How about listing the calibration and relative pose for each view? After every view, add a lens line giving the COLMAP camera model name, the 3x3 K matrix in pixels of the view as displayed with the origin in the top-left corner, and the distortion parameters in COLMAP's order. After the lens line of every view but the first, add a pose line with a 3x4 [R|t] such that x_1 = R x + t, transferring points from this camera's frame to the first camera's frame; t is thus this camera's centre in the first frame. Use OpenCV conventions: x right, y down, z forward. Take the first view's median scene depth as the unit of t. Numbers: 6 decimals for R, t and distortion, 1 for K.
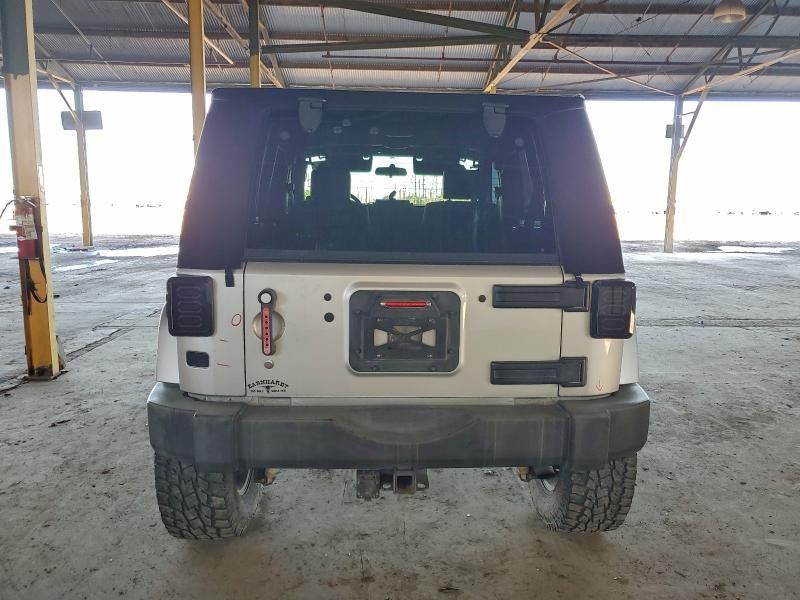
lens RADIAL K [[620.6, 0, 403.6], [0, 620.6, 297.9], [0, 0, 1]] dist [-0.004695, 0.061171]
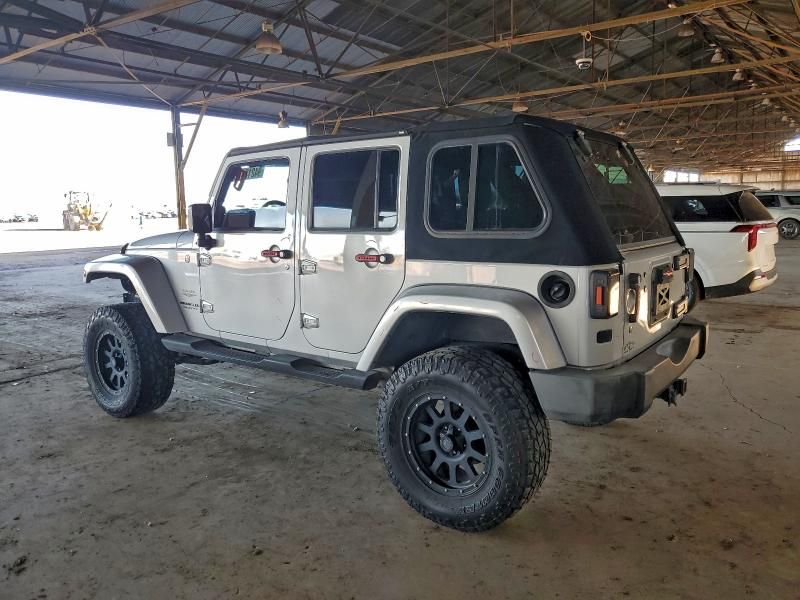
lens RADIAL K [[620.6, 0, 403.6], [0, 620.6, 297.9], [0, 0, 1]] dist [-0.004695, 0.061171]
pose [[0.622698, -0.136904, 0.770392, -0.201071], [0.144247, 0.987785, 0.058942, -0.013793], [-0.769051, 0.074424, 0.634840, 0.069725]]
